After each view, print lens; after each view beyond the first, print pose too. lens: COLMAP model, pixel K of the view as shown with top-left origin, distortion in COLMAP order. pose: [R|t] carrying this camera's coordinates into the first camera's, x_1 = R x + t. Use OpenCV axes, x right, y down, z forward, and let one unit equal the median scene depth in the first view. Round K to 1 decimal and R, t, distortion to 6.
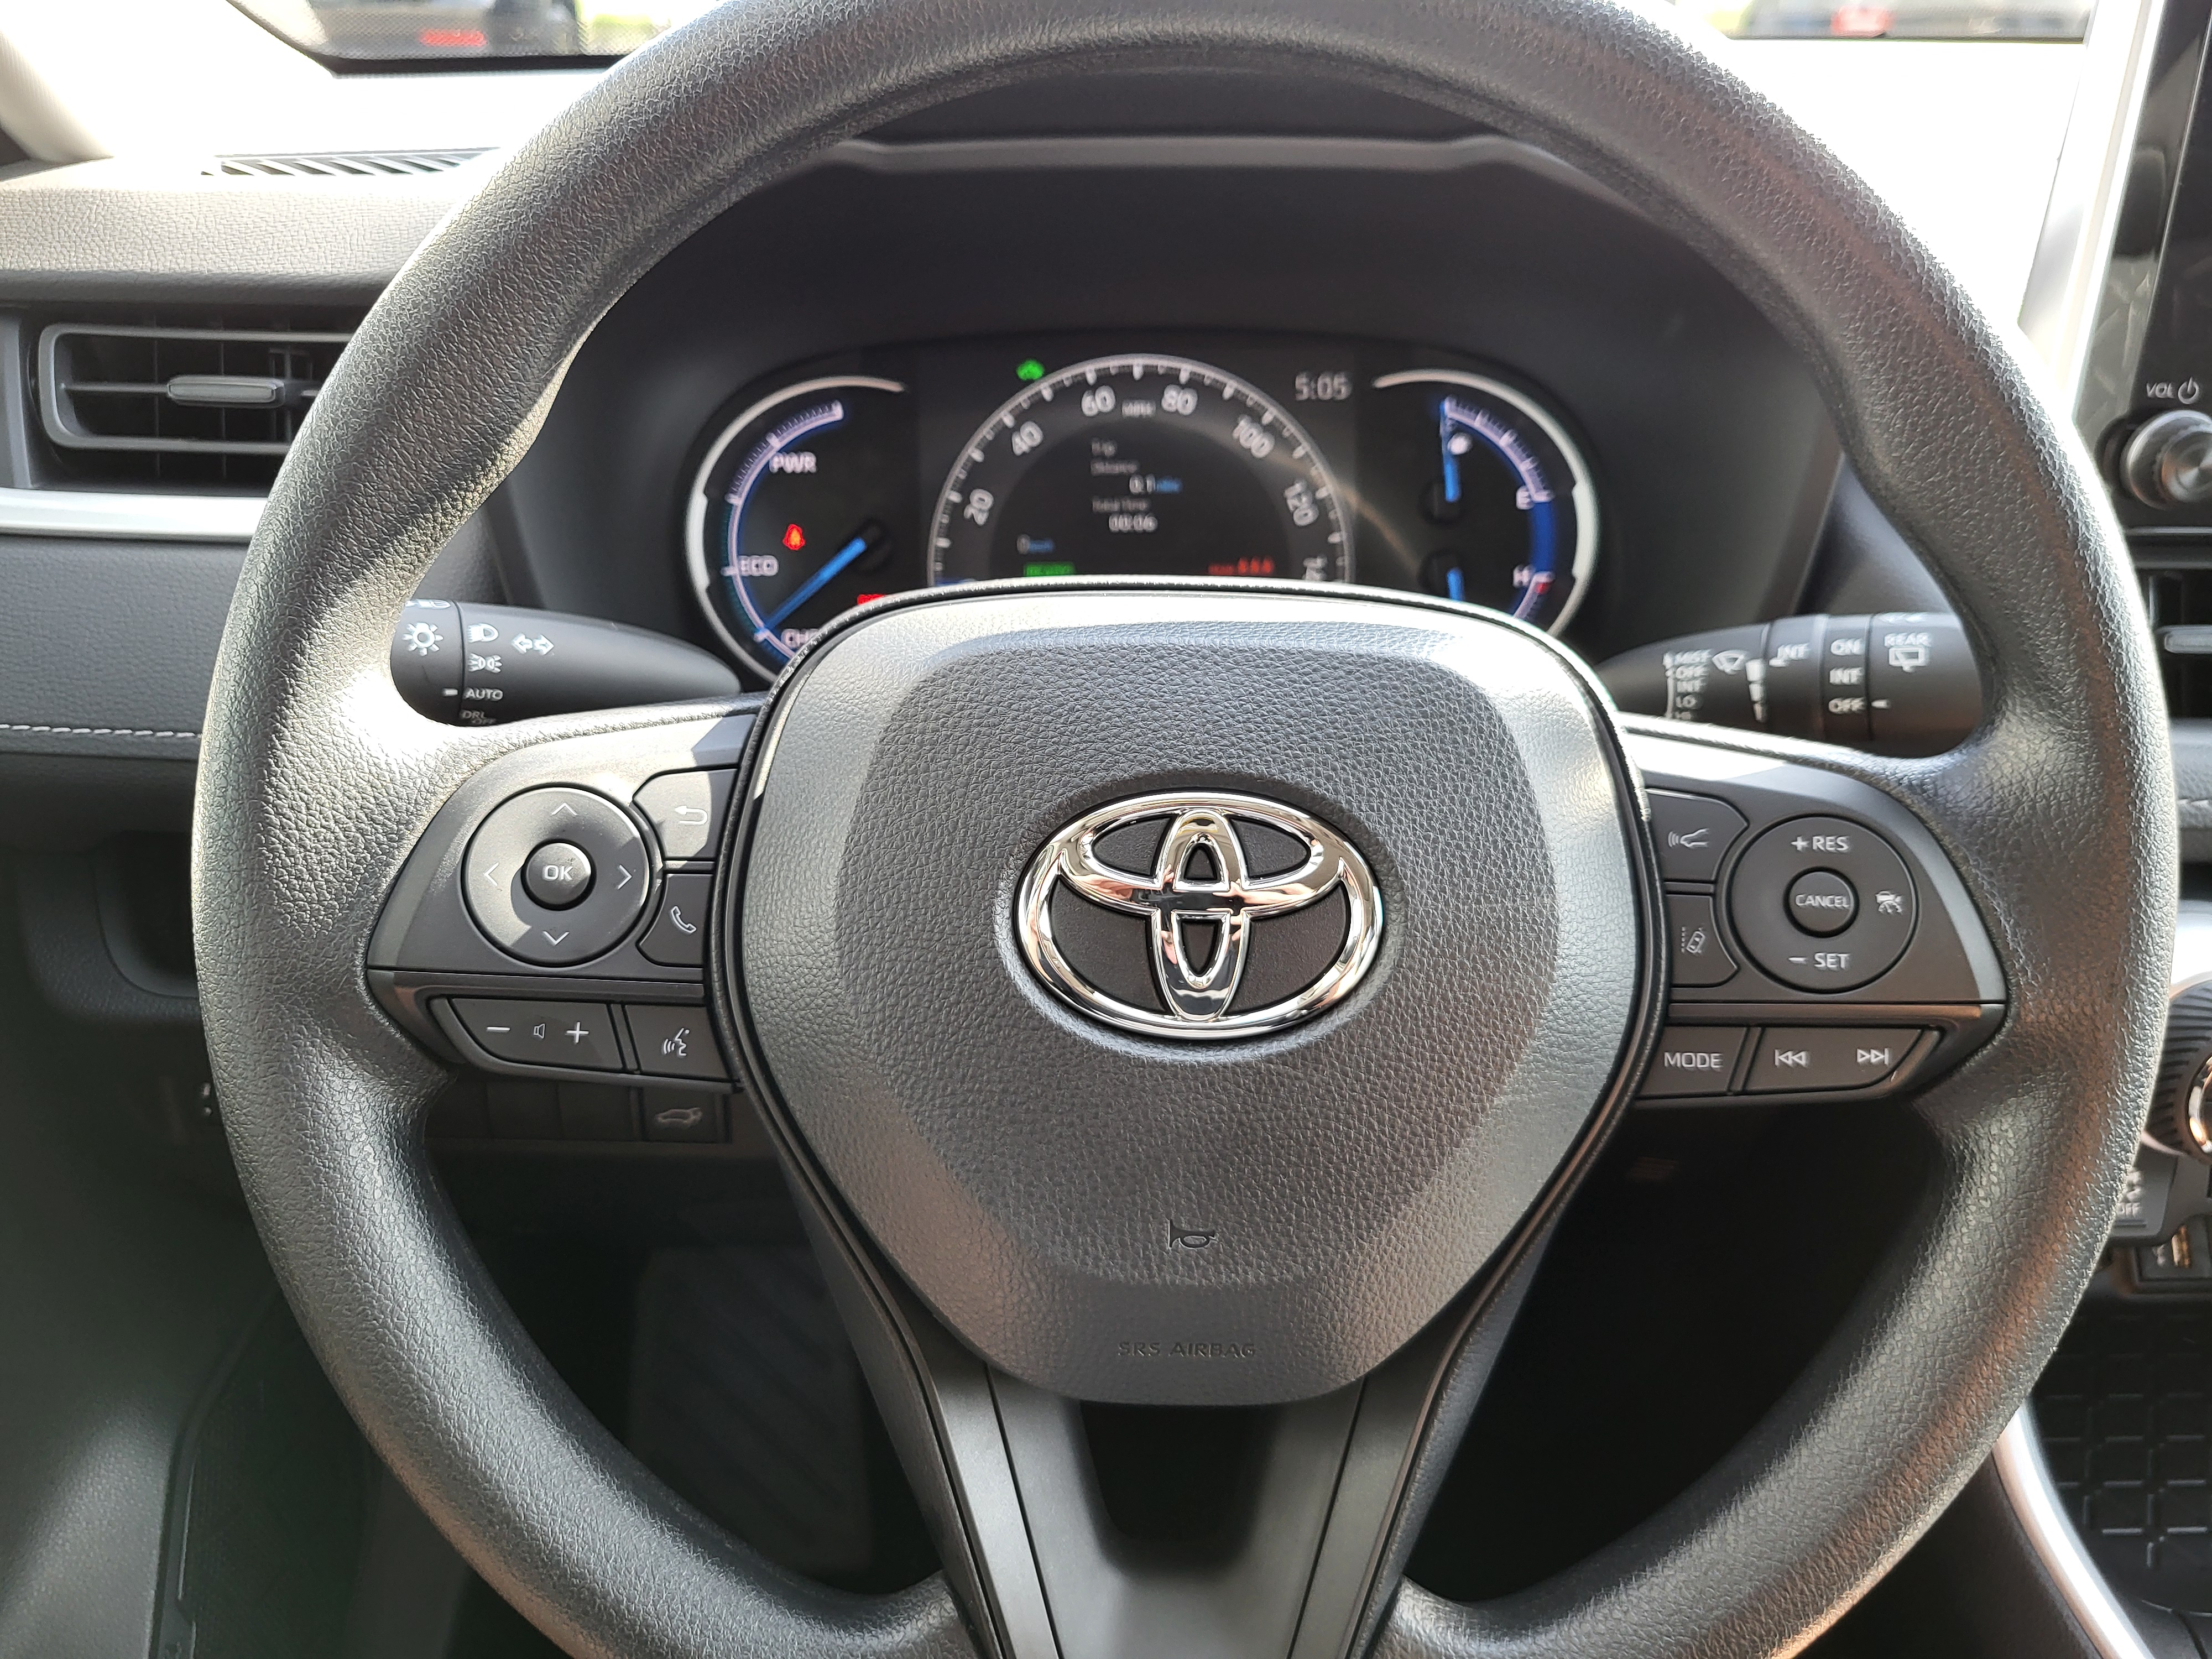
lens RADIAL K [[1710.9, 0, 1110.0], [0, 1710.9, 821.1], [0, 0, 1]] dist [0.009427, 0.003626]
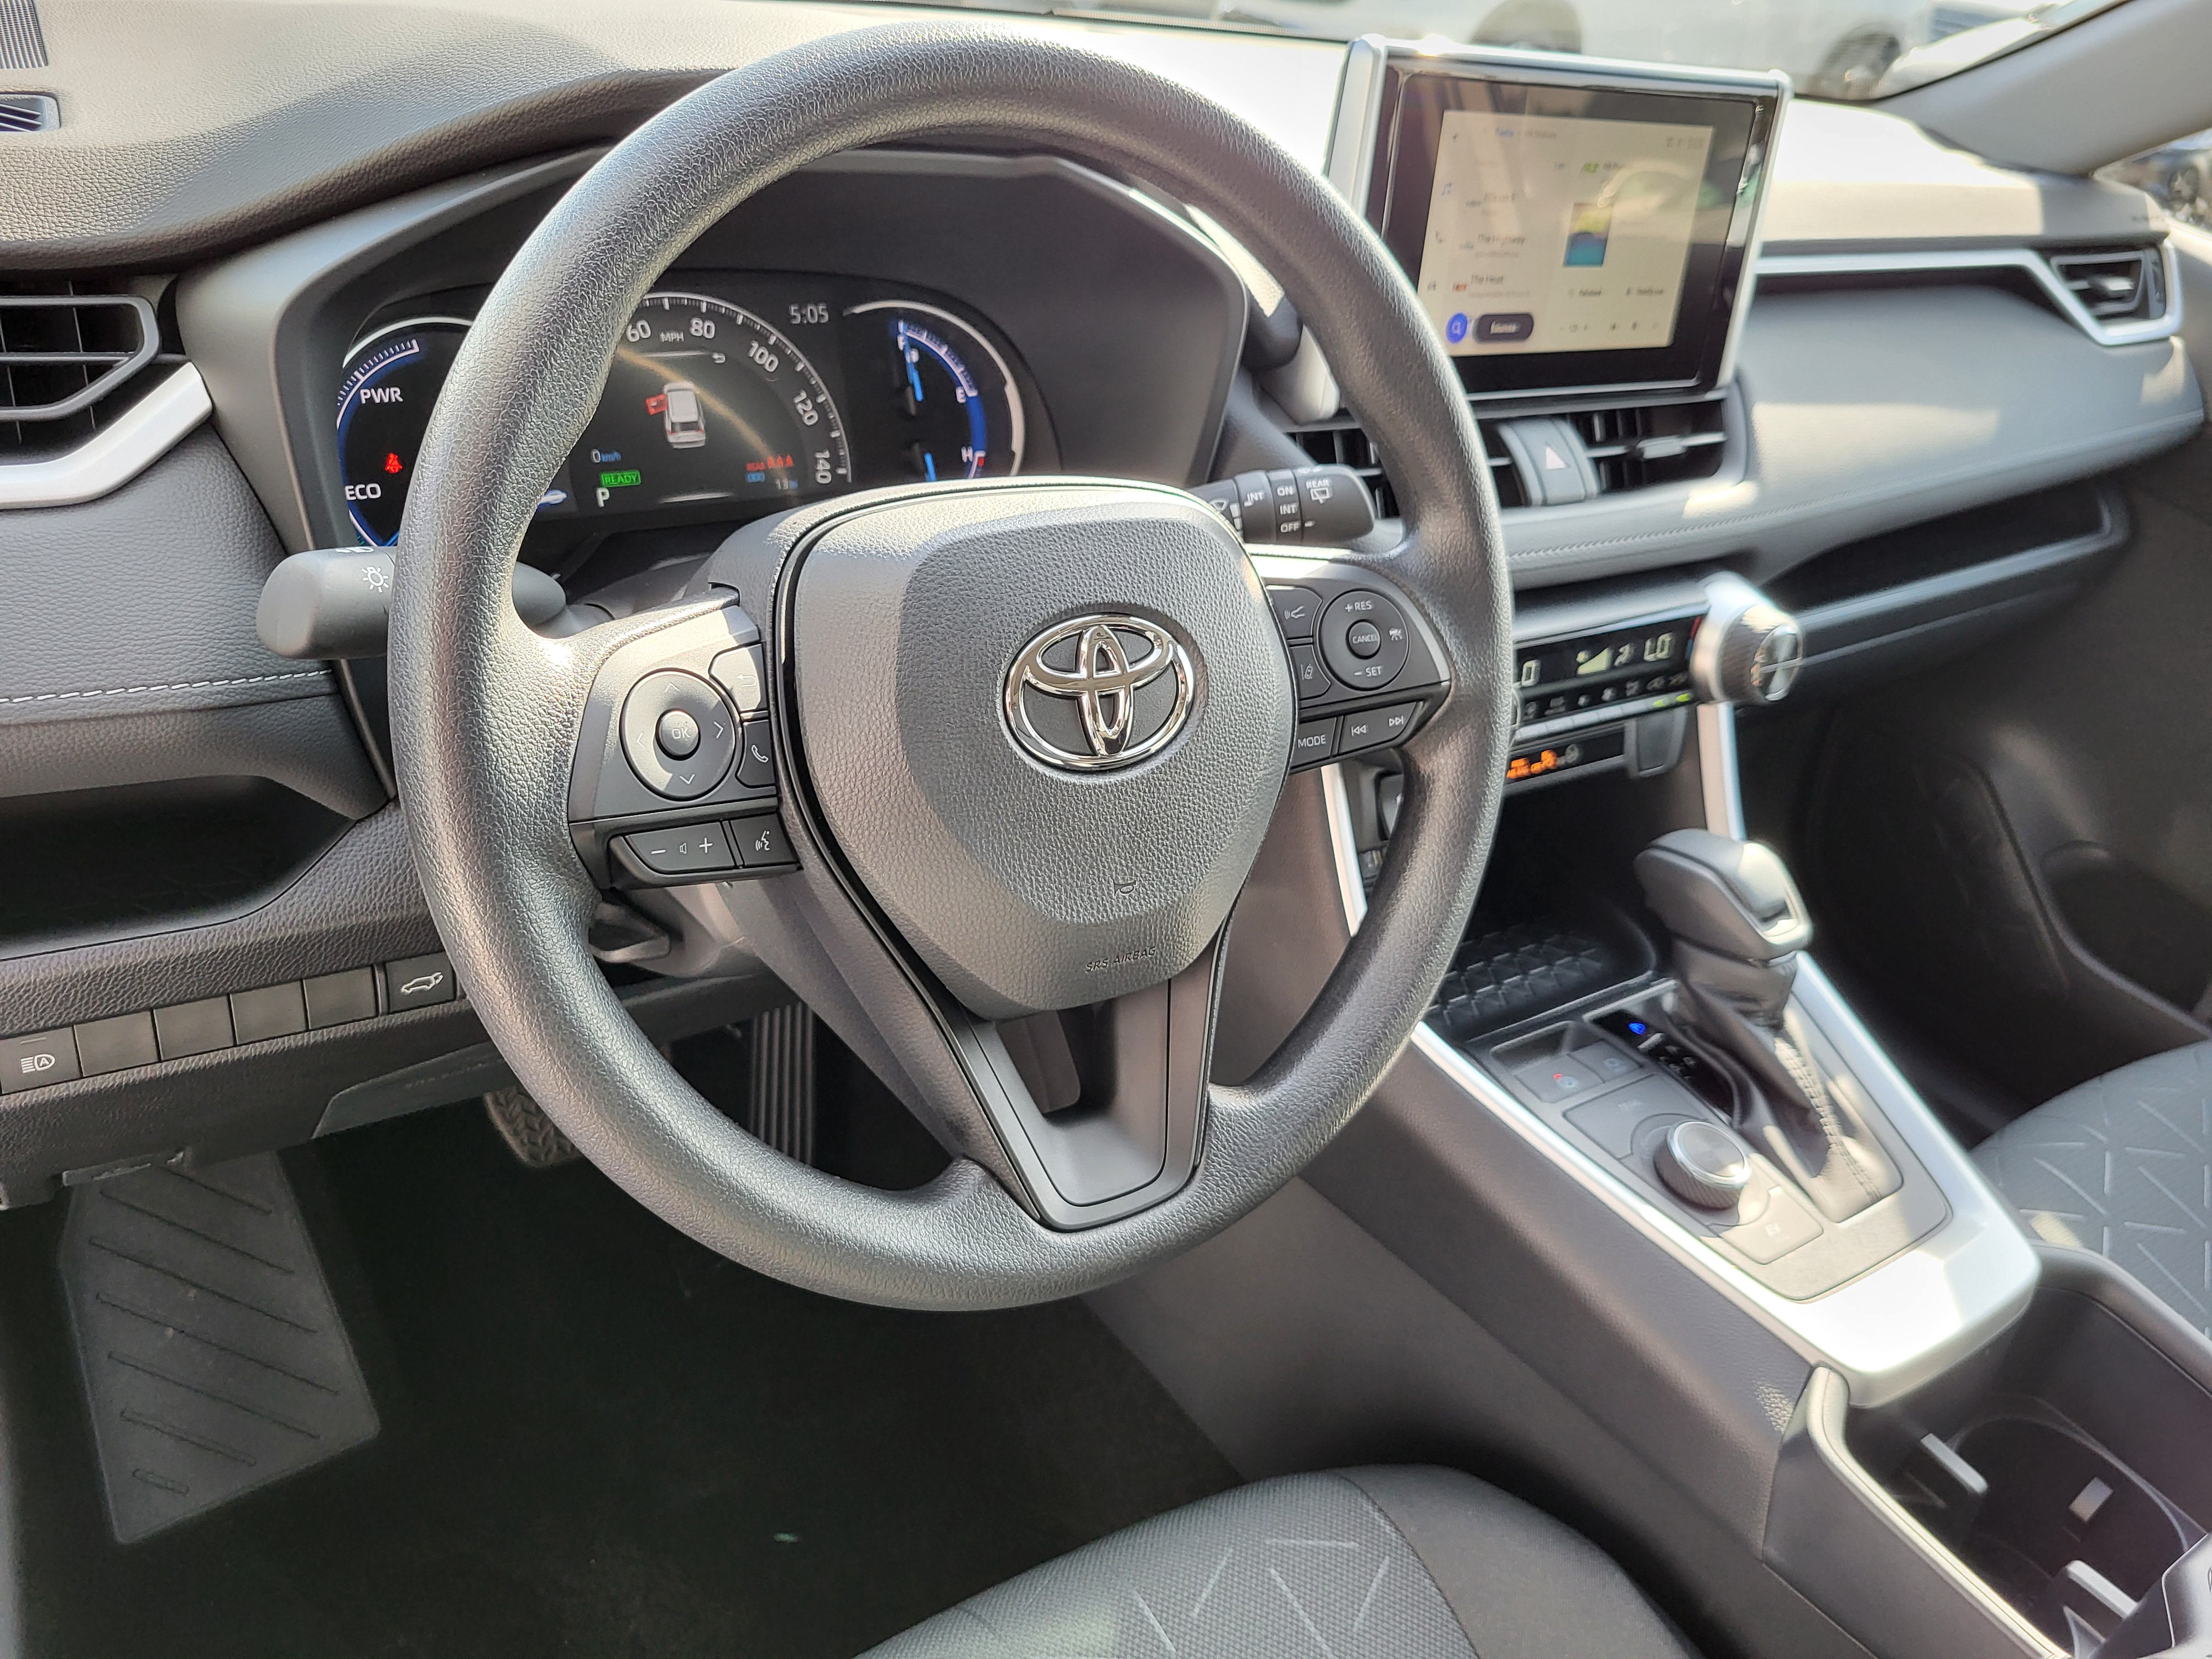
lens RADIAL K [[1695.4, 0, 1106.6], [0, 1695.4, 802.8], [0, 0, 1]] dist [0.019220, 0.004359]
pose [[0.833130, -0.177307, 0.523887, -0.748710], [0.136379, 0.983831, 0.116093, -0.025735], [-0.536000, -0.025273, 0.843840, -0.333748]]
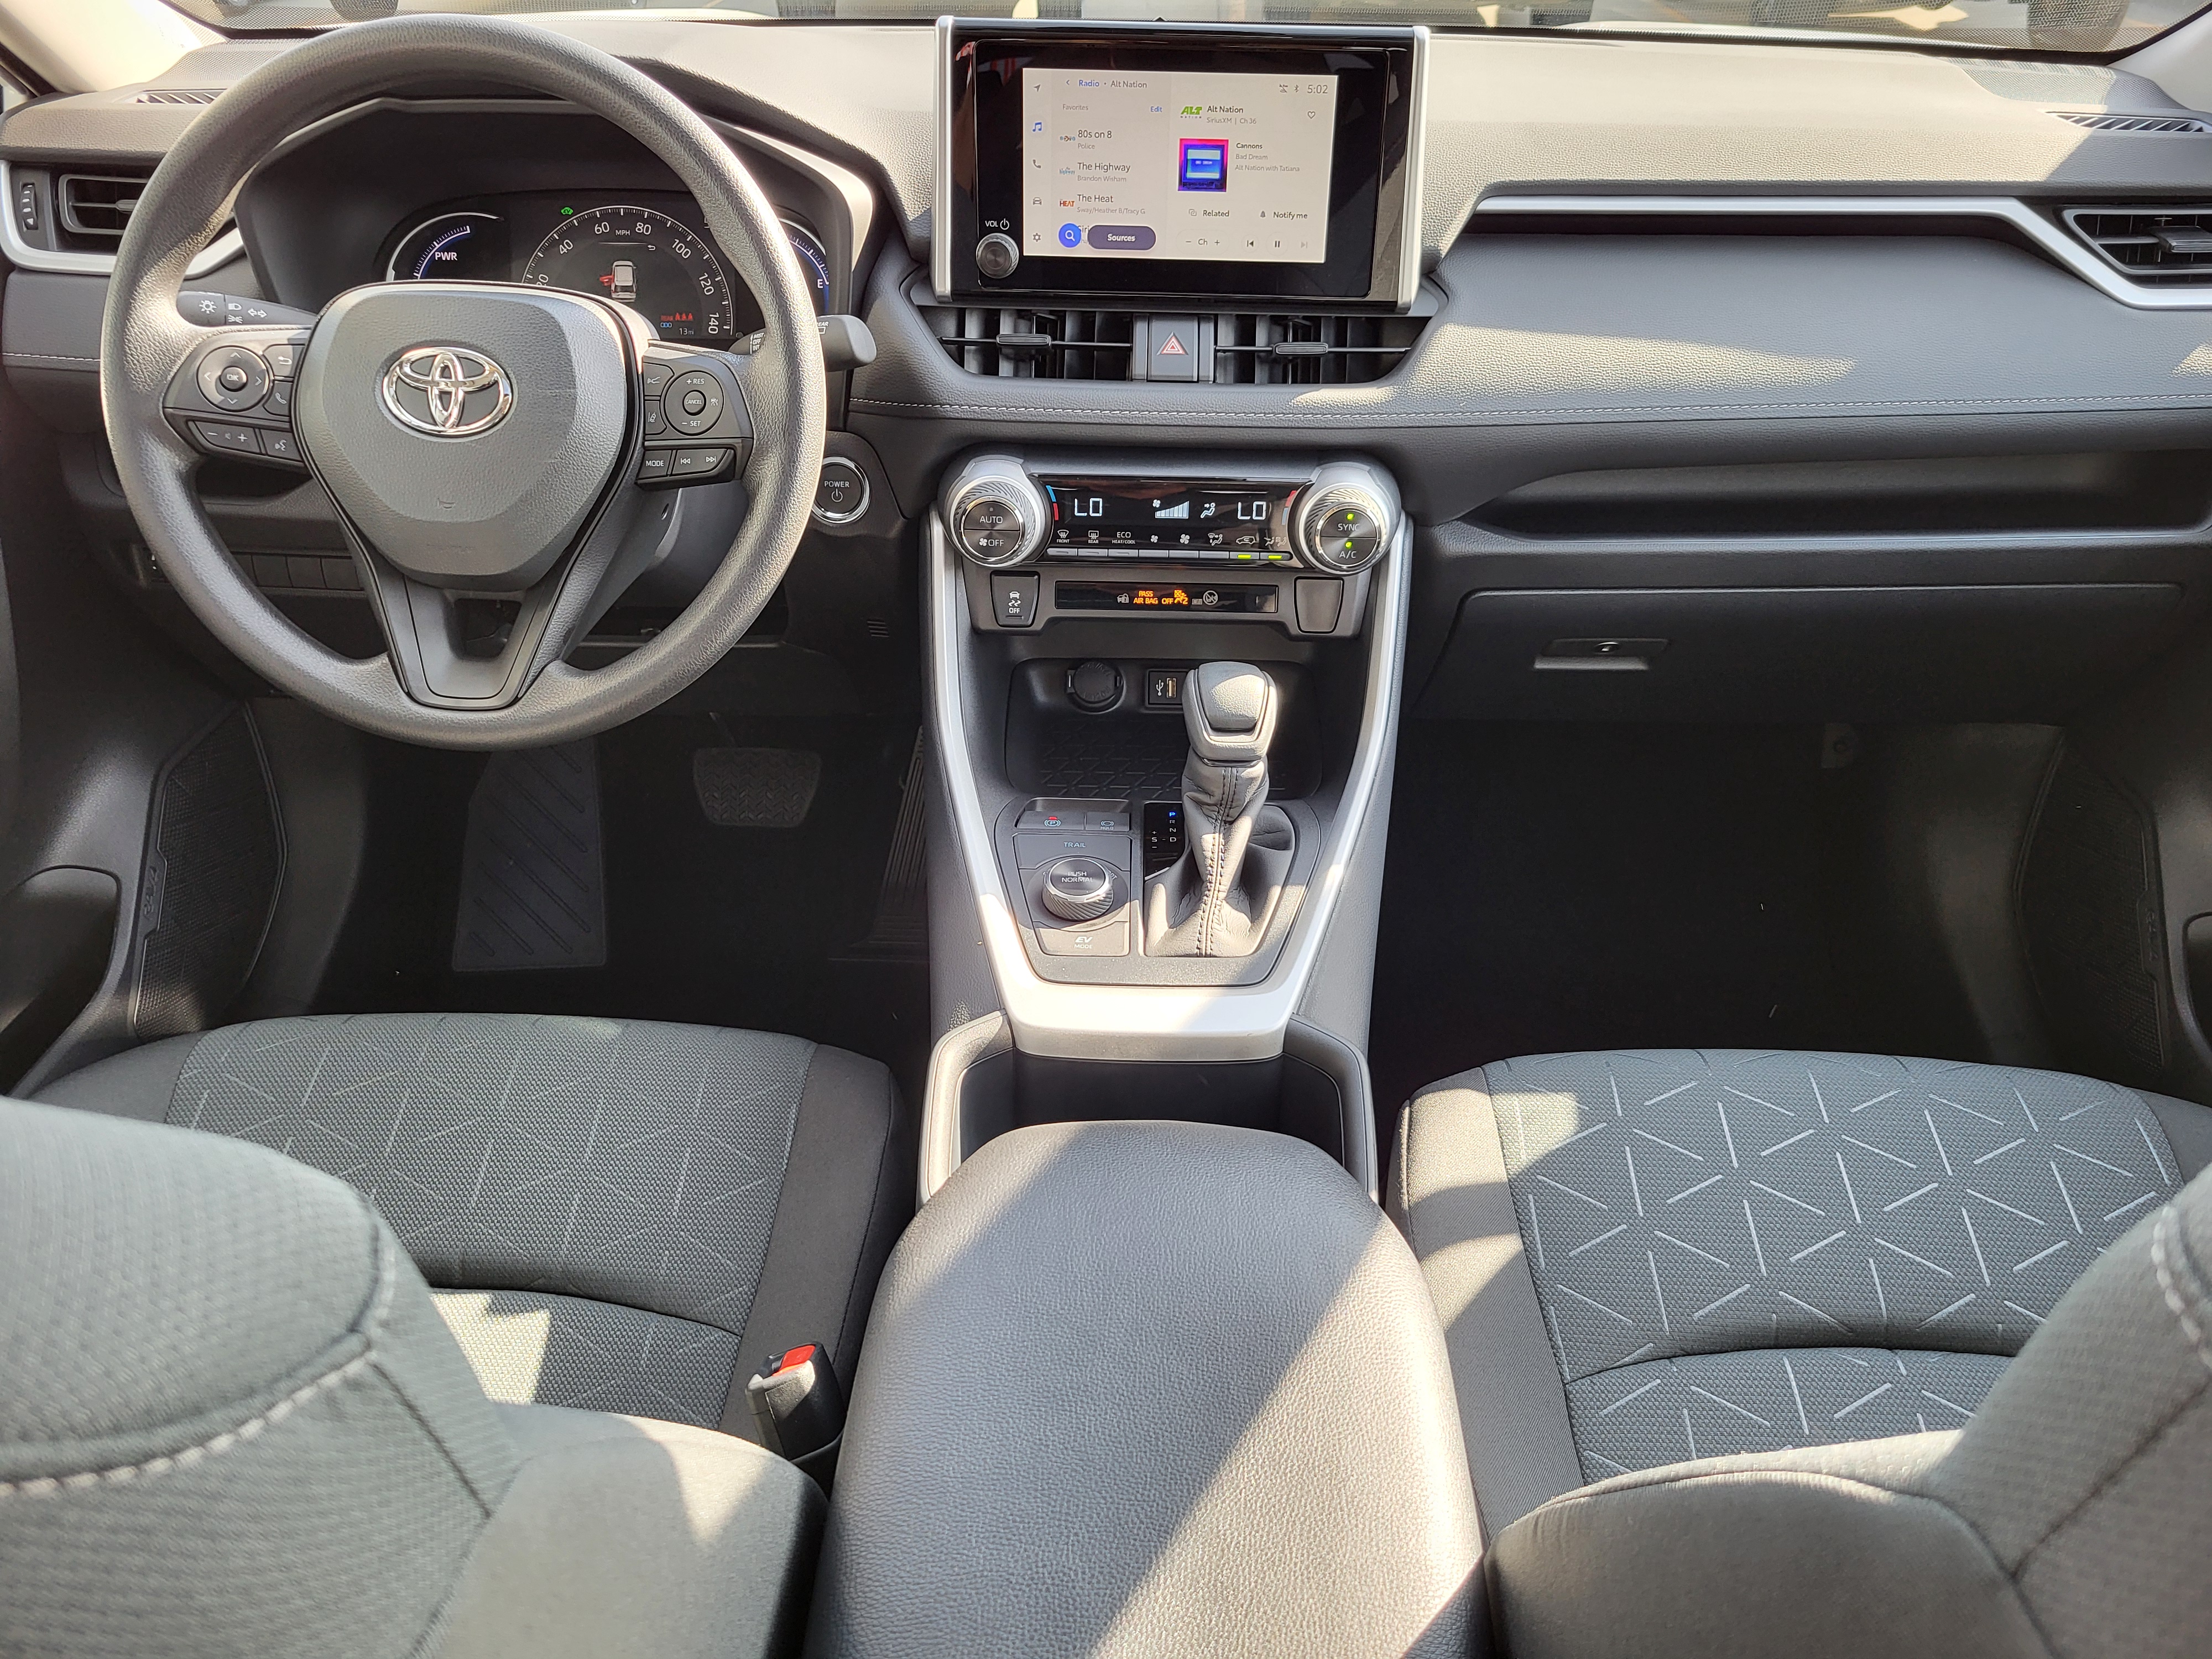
lens RADIAL K [[1664.8, 0, 1115.0], [0, 1664.8, 814.2], [0, 0, 1]] dist [0.030659, 0.001040]
pose [[0.998977, 0.027175, -0.036157, 1.202383], [-0.024812, 0.997624, 0.064267, 0.516200], [0.037817, -0.063304, 0.997278, -1.680810]]
